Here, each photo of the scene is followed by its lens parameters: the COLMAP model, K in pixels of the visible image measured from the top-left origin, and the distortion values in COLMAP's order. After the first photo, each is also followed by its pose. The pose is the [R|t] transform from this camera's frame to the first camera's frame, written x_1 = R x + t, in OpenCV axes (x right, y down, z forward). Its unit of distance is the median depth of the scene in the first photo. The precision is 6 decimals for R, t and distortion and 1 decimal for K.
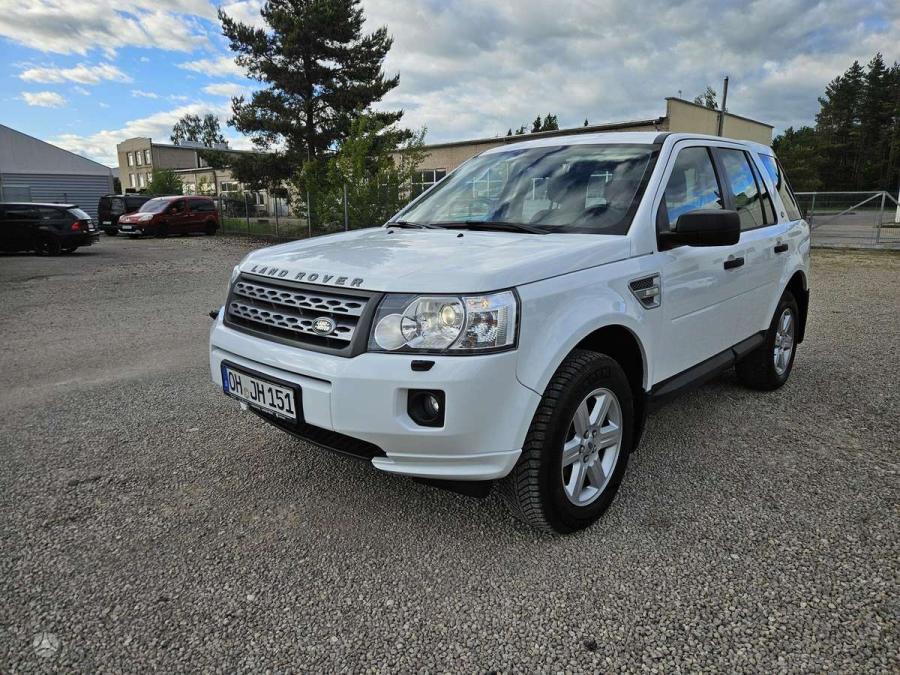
lens RADIAL K [[617.7, 0, 464.6], [0, 617.7, 338.4], [0, 0, 1]] dist [0.058928, -0.047890]
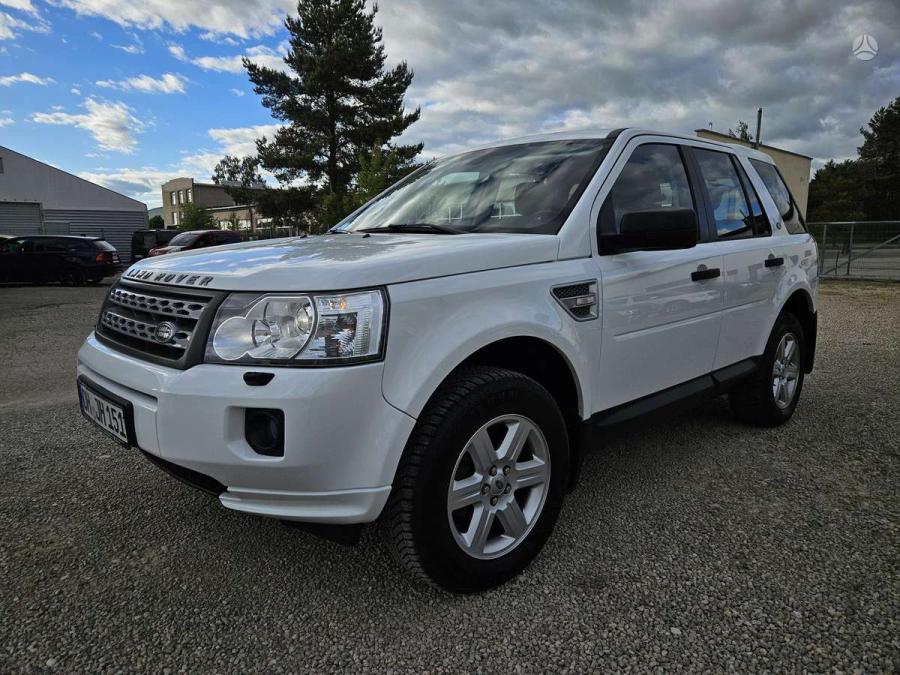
lens RADIAL K [[622.2, 0, 450.0], [0, 622.2, 337.5], [0, 0, 1]] dist [0.040991, -0.031355]
pose [[0.997273, 0.007596, -0.073413, 0.178233], [-0.011840, 0.998272, -0.057549, 0.025069], [0.072849, 0.058262, 0.995640, 0.149067]]
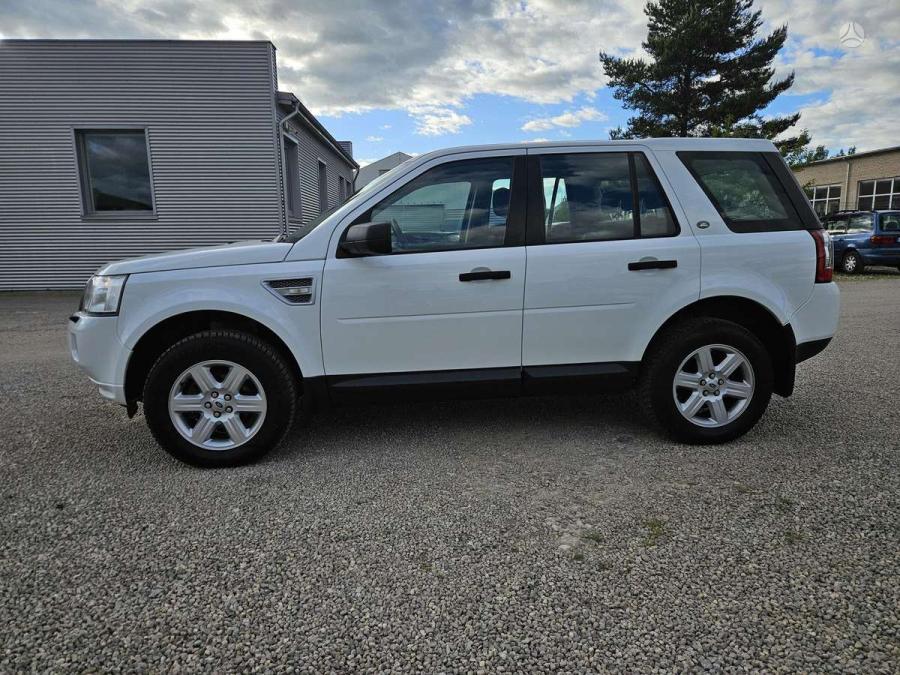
lens RADIAL K [[624.9, 0, 432.0], [0, 624.9, 345.1], [0, 0, 1]] dist [0.098566, -0.126425]
pose [[0.738354, 0.104422, -0.666280, 1.281270], [-0.124587, 0.992056, 0.017415, -0.025563], [0.662806, 0.070152, 0.745498, 0.284036]]
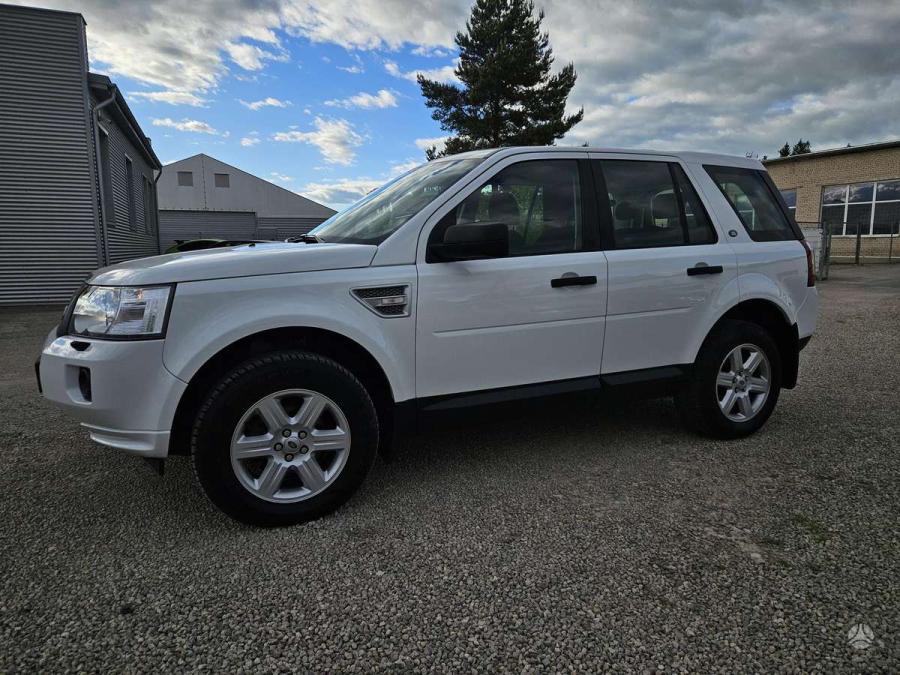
lens RADIAL K [[628.9, 0, 453.6], [0, 628.9, 337.2], [0, 0, 1]] dist [0.078027, -0.081047]
pose [[0.929390, 0.049310, -0.365791, 0.759002], [-0.073087, 0.995999, -0.051432, 0.027450], [0.361791, 0.074535, 0.929275, 0.097143]]
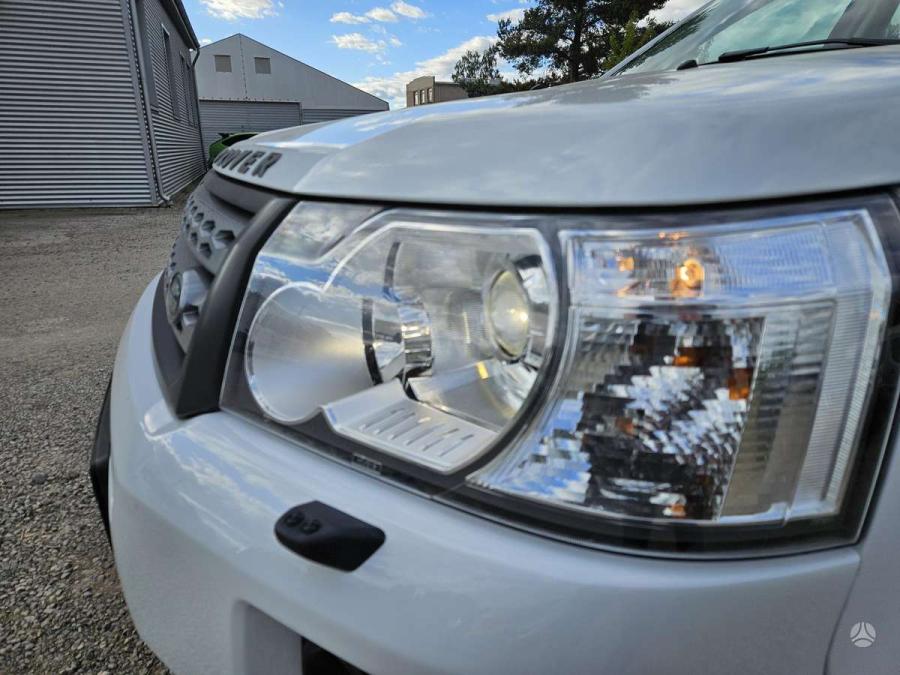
lens RADIAL K [[613.8, 0, 457.6], [0, 613.8, 350.0], [0, 0, 1]] dist [0.066573, -0.054253]
pose [[0.911761, 0.130465, -0.389450, 0.033676], [-0.086872, 0.988014, 0.127600, -0.038879], [0.401429, -0.082509, 0.912166, 0.615346]]
